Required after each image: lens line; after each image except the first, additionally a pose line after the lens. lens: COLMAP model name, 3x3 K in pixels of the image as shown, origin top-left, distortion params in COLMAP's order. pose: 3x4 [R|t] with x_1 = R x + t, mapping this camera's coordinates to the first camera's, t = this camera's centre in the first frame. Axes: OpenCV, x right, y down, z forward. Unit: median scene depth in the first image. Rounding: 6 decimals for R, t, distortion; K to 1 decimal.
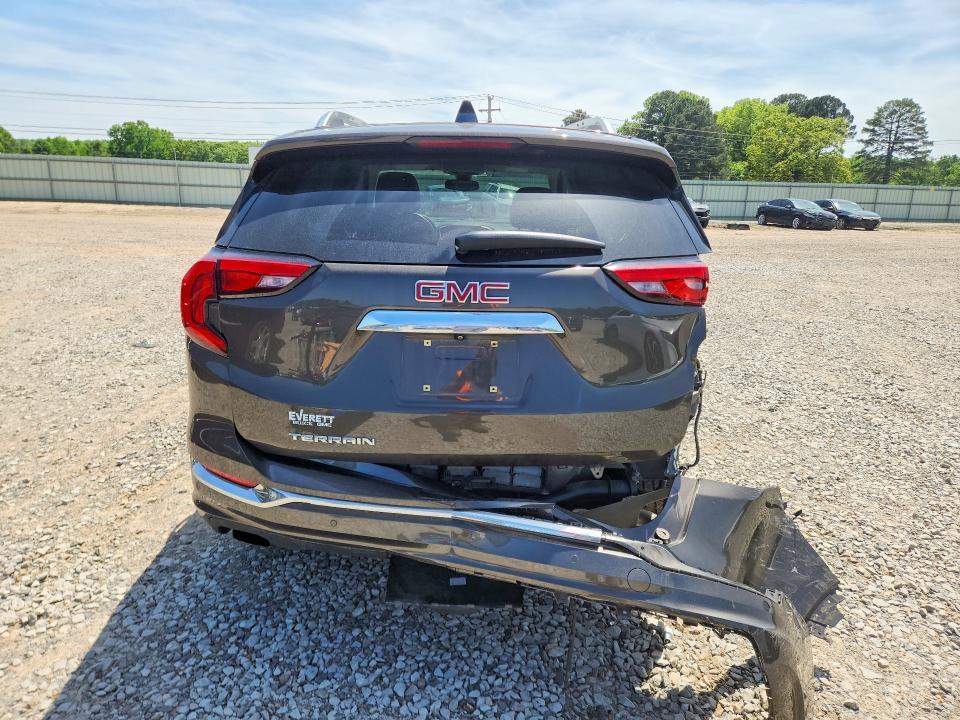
lens RADIAL K [[734.0, 0, 480.0], [0, 734.0, 354.3], [0, 0, 1]] dist [0.005383, -0.007377]
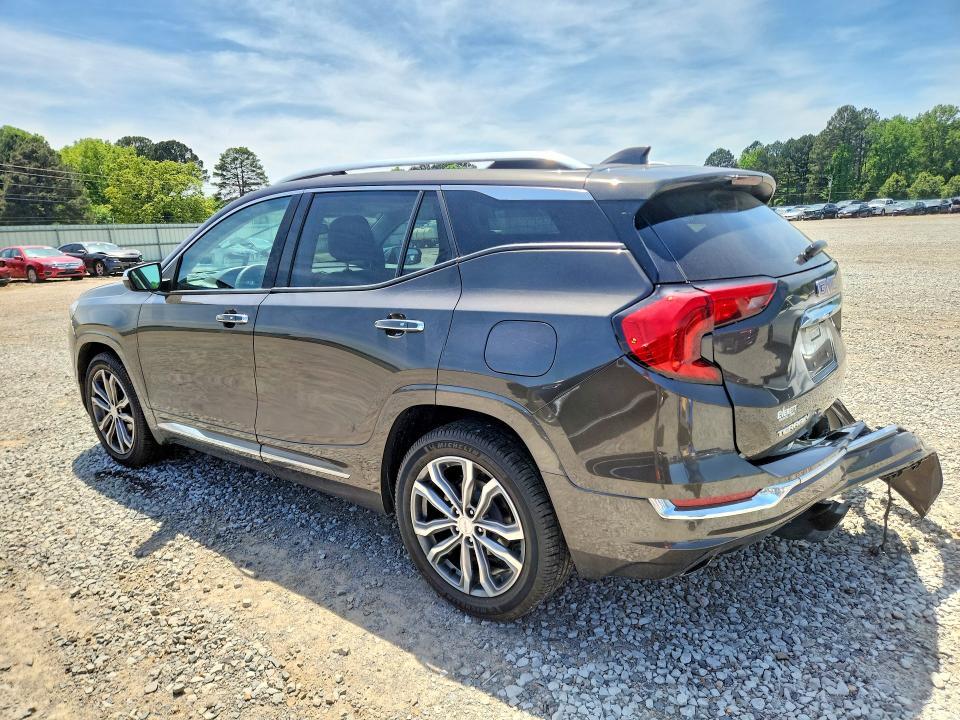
lens RADIAL K [[734.0, 0, 481.3], [0, 734.0, 364.2], [0, 0, 1]] dist [0.005383, -0.007377]
pose [[0.595055, -0.181059, 0.783025, -0.136874], [0.214852, 0.974671, 0.062098, -0.015688], [-0.774435, 0.131282, 0.618883, 0.063969]]
